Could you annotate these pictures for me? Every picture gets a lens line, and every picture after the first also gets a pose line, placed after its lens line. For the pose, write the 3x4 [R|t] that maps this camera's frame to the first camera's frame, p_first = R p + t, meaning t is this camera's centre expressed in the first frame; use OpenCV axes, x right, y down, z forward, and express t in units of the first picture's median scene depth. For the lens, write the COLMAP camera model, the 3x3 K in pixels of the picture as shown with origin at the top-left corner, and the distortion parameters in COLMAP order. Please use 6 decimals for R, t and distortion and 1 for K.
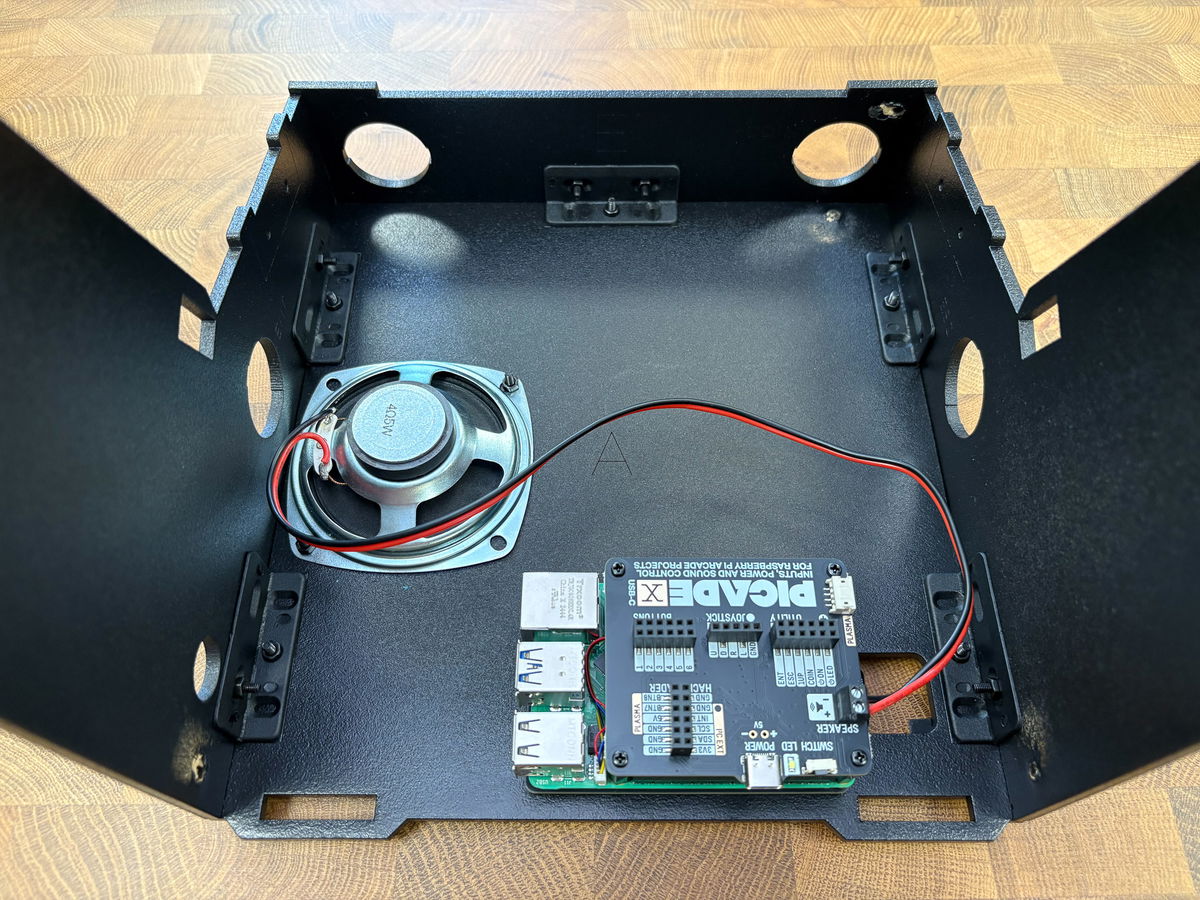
lens RADIAL K [[819.4, 0, 601.5], [0, 819.4, 472.3], [0, 0, 1]] dist [-0.007990, -0.004869]
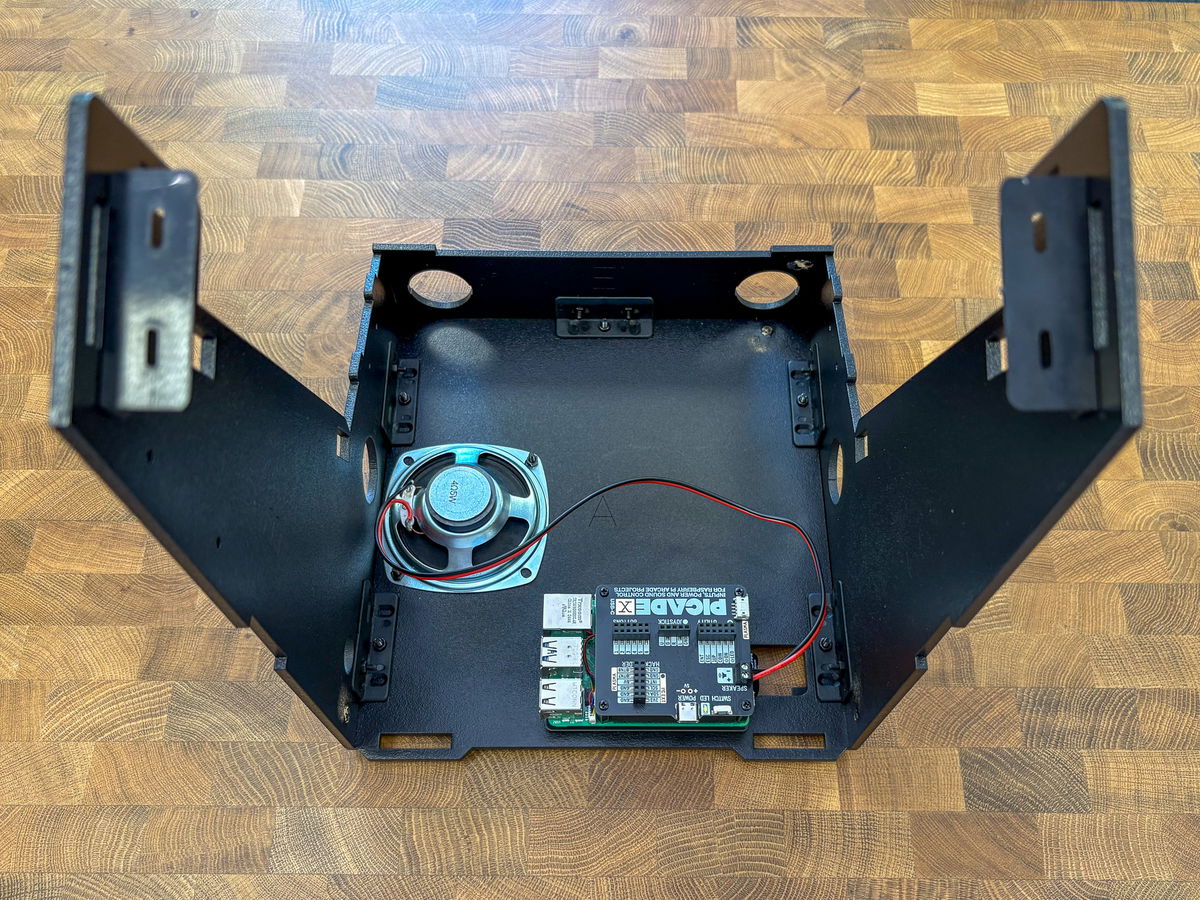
lens RADIAL K [[907.2, 0, 624.8], [0, 907.2, 508.5], [0, 0, 1]] dist [0.042990, -0.000115]
pose [[0.999855, 0.001812, 0.016934, 0.030838], [-0.002602, 0.998903, 0.046759, -0.128893], [-0.016831, -0.046796, 0.998763, -0.772379]]
